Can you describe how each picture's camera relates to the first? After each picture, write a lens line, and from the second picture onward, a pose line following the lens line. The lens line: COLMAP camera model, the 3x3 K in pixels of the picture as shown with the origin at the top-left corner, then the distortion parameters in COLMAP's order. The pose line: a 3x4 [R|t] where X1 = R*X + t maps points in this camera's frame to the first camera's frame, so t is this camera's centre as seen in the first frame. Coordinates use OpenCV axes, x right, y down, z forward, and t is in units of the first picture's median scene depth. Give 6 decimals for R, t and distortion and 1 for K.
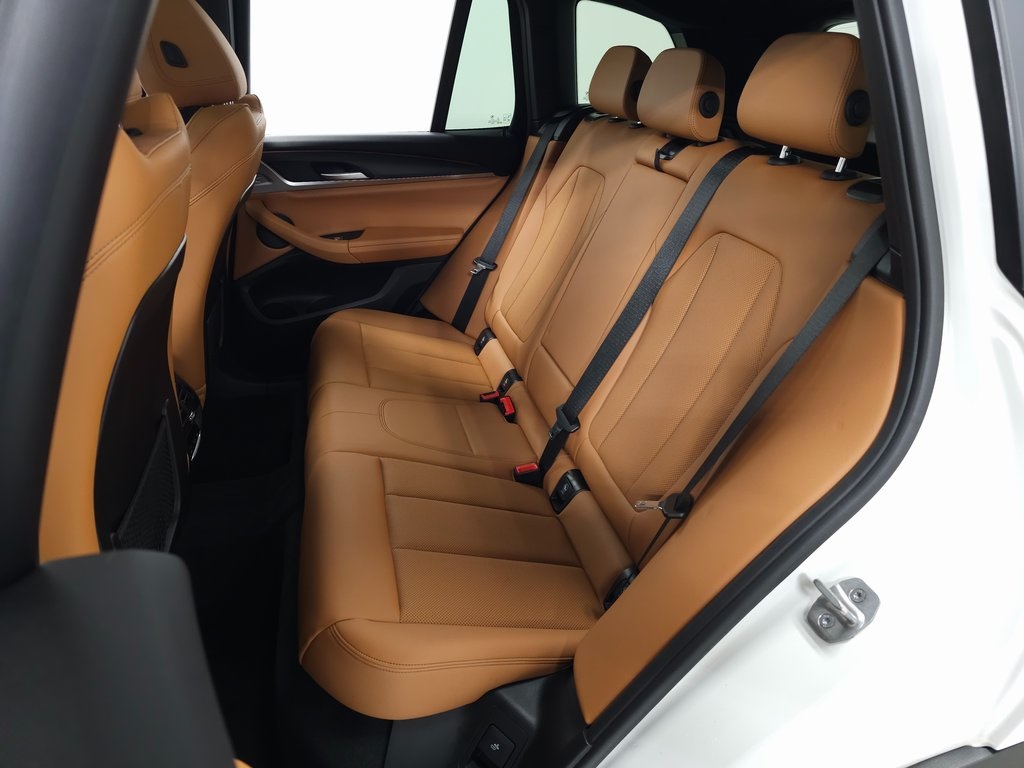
lens RADIAL K [[681.1, 0, 512.1], [0, 681.1, 382.7], [0, 0, 1]] dist [0.029543, -0.044118]
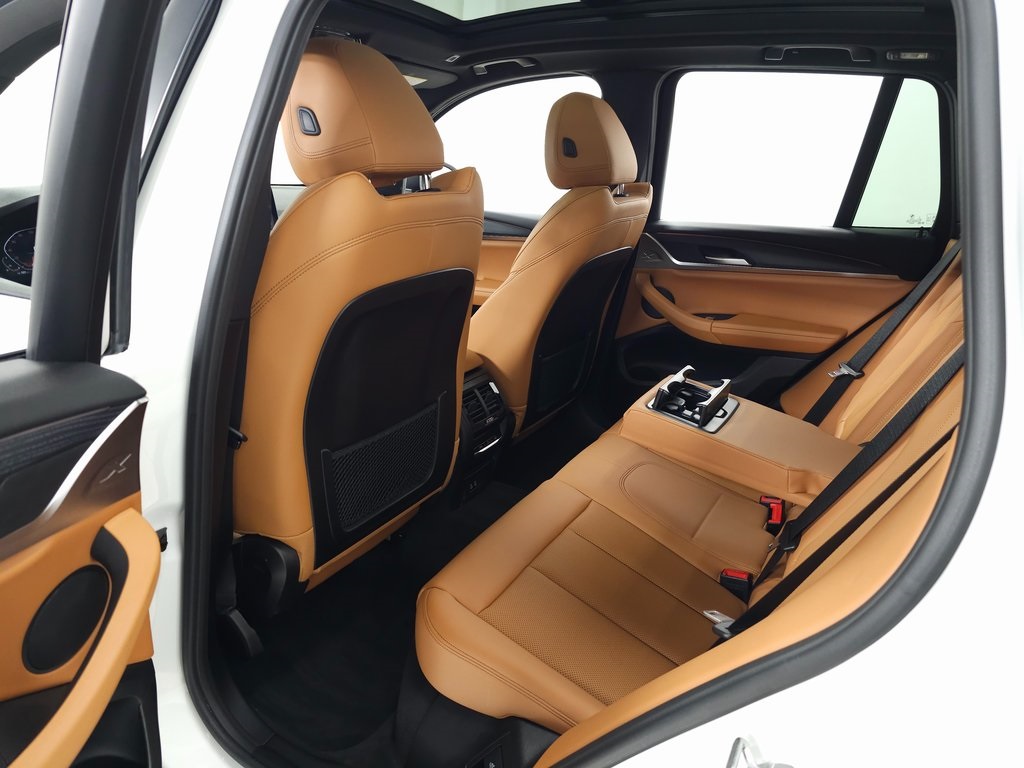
lens RADIAL K [[681.1, 0, 511.8], [0, 681.1, 386.1], [0, 0, 1]] dist [0.029543, -0.044118]
pose [[0.741493, 0.218878, -0.634256, 0.206473], [-0.296251, 0.954963, -0.016787, -0.005541], [0.602016, 0.200346, 0.772941, 0.035519]]
